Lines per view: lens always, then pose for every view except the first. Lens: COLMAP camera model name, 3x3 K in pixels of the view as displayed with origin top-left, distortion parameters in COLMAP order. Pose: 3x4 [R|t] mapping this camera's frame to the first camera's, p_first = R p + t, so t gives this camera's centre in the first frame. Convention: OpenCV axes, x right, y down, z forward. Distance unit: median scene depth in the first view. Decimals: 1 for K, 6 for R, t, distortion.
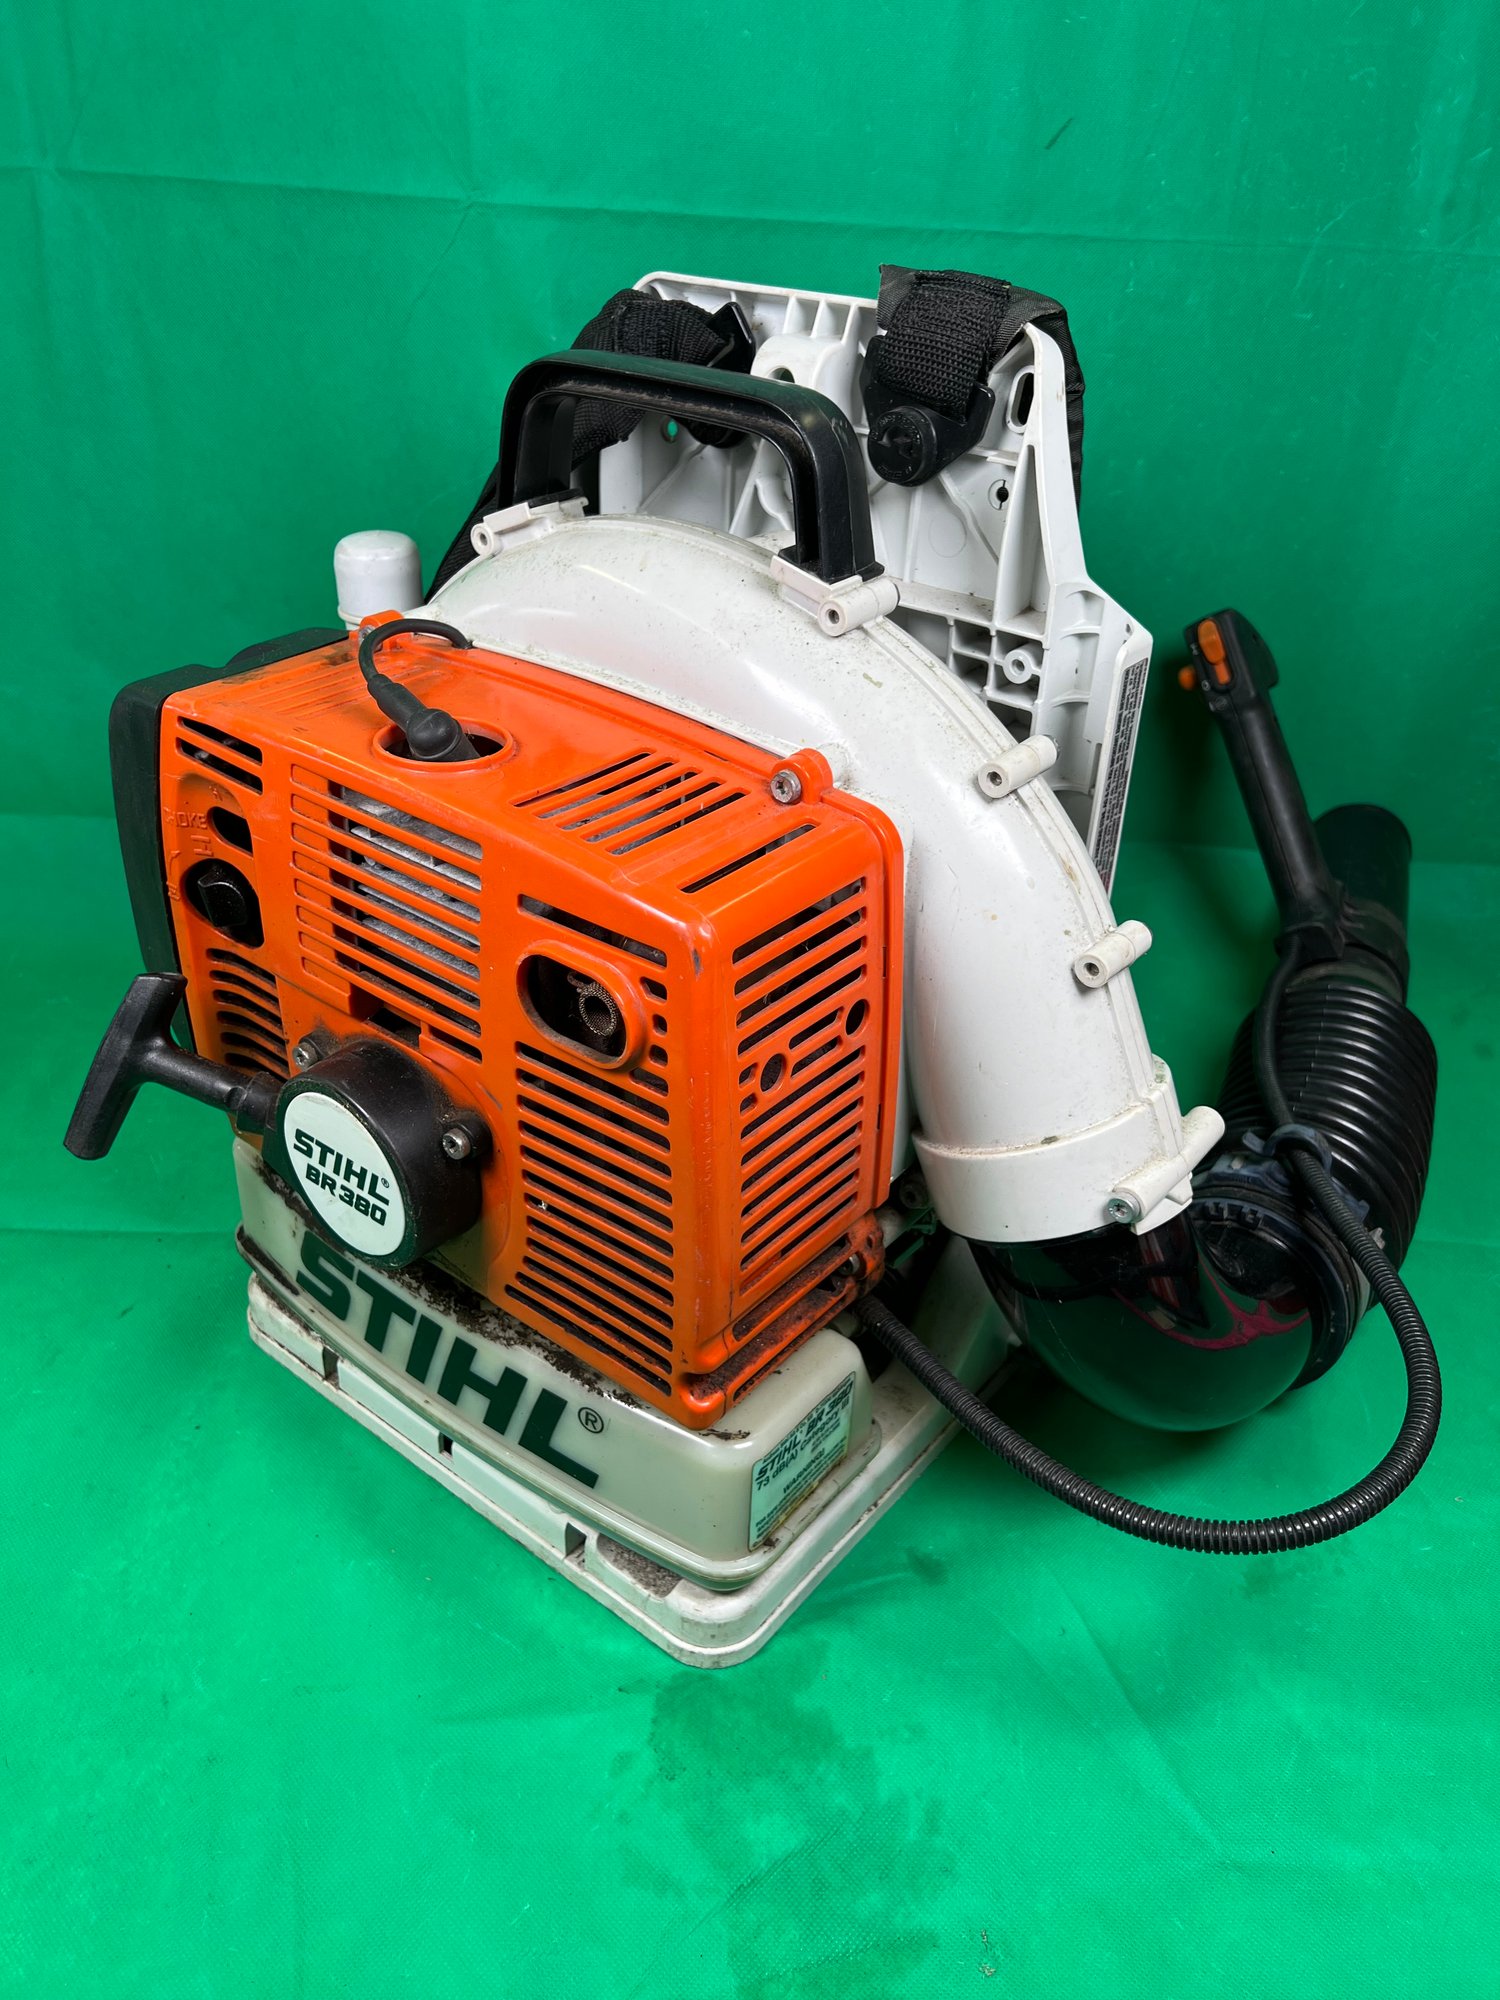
lens RADIAL K [[1605.2, 0, 750.0], [0, 1605.2, 1000.0], [0, 0, 1]] dist [0.116027, -0.190646]
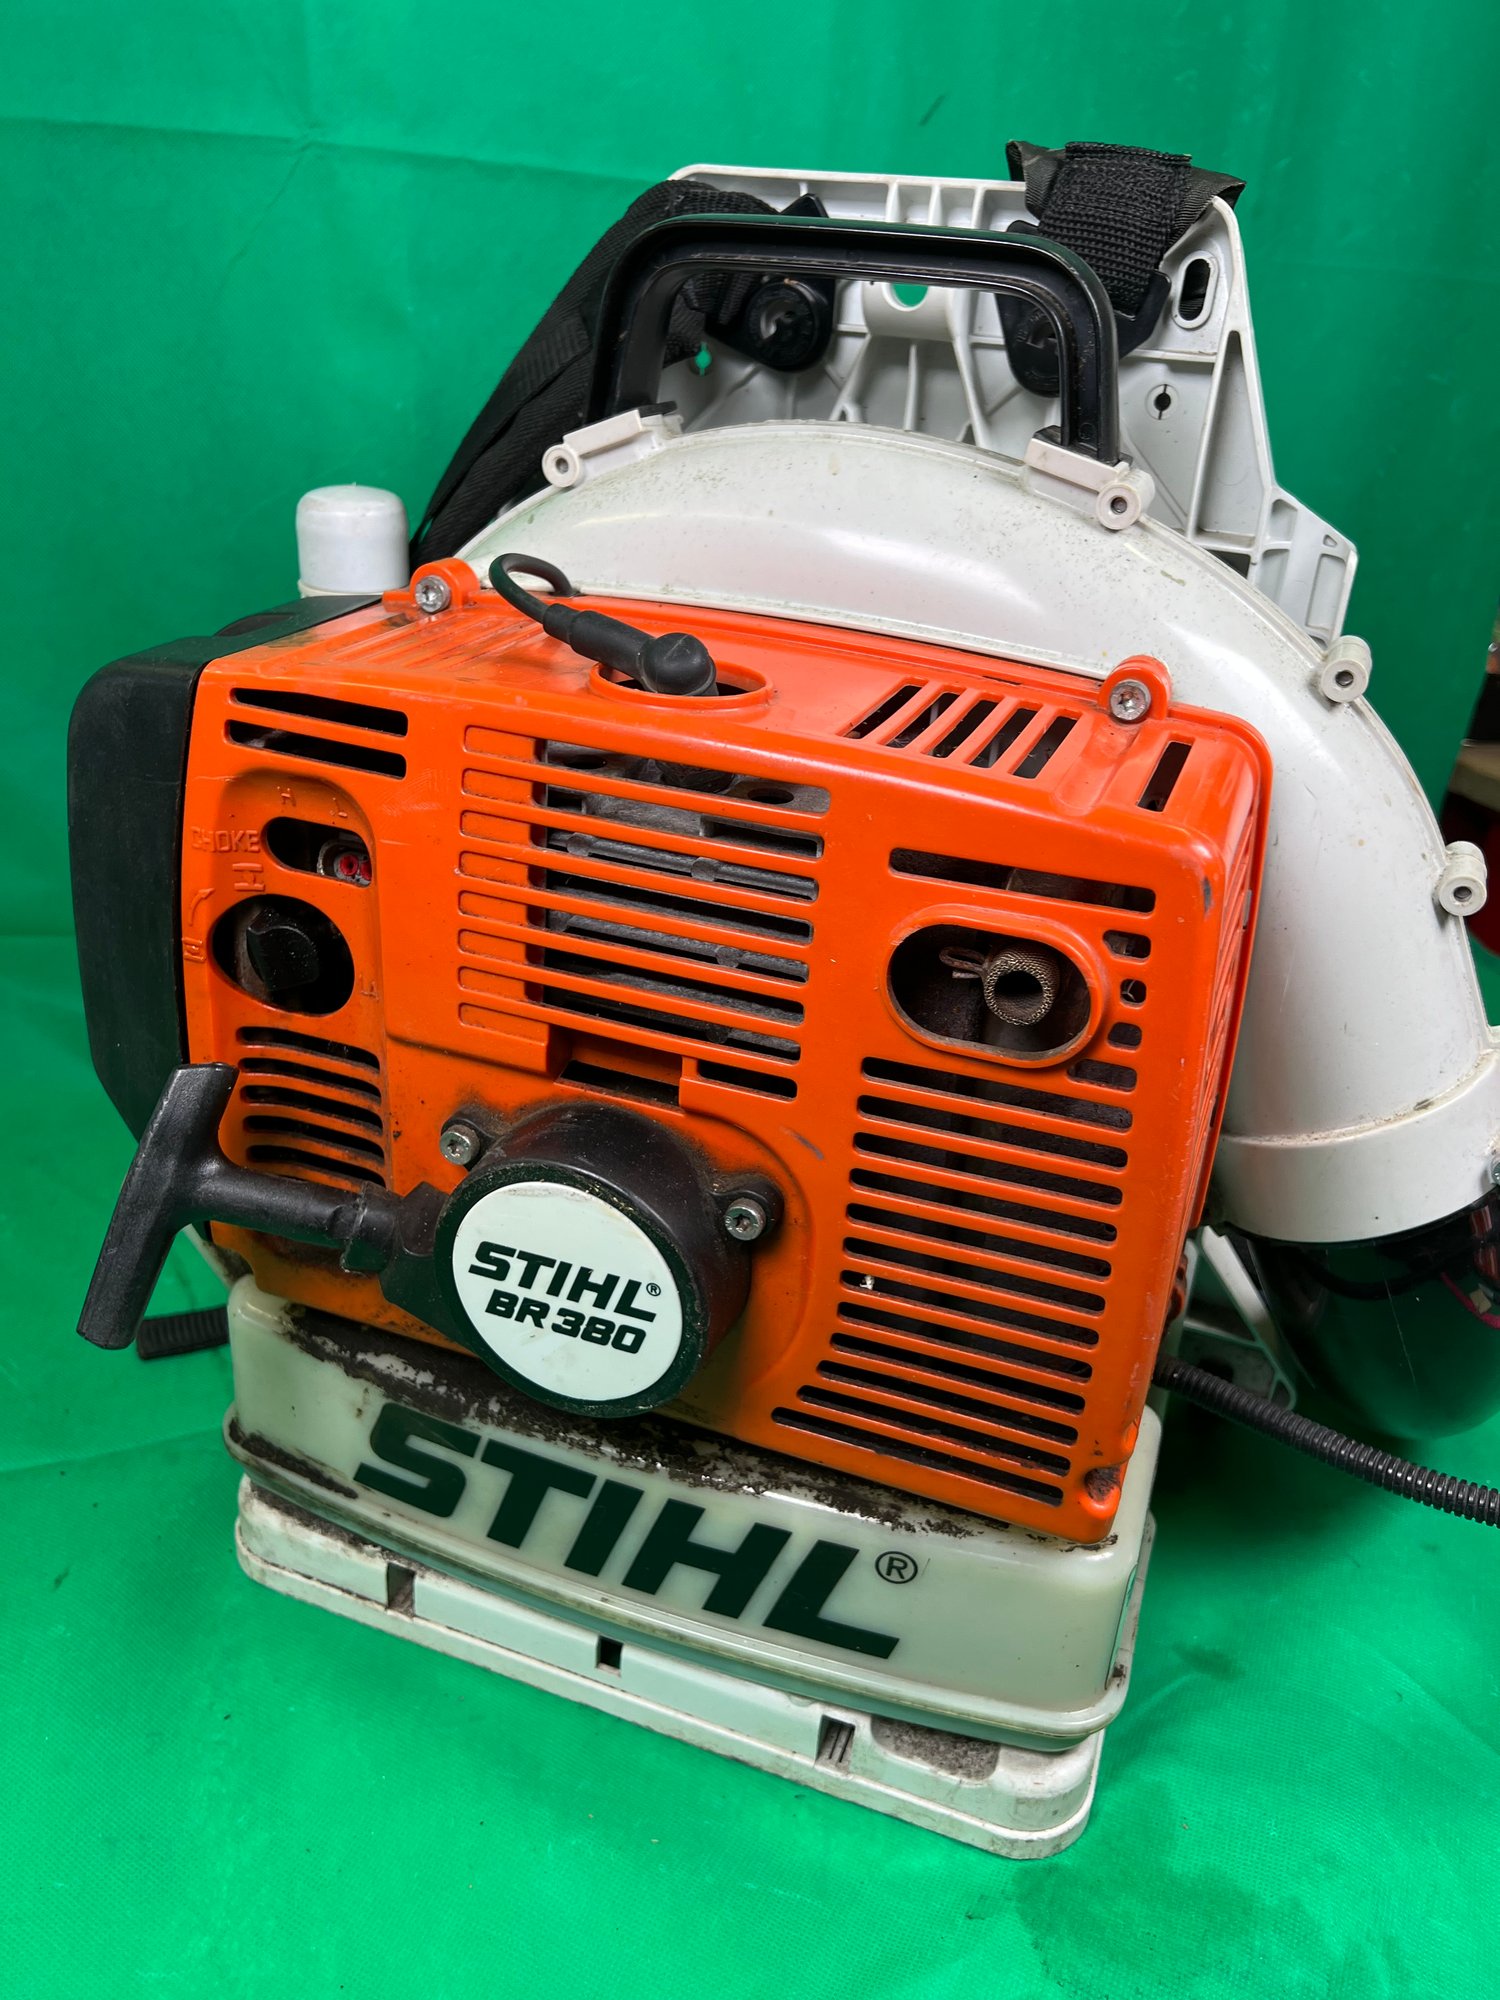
lens RADIAL K [[1578.1, 0, 750.0], [0, 1578.1, 1000.0], [0, 0, 1]] dist [0.056424, -0.068101]
pose [[0.941772, -0.110607, 0.317541, -0.361675], [0.136259, 0.988874, -0.059675, 0.030446], [-0.307408, 0.099468, 0.946365, 0.280361]]
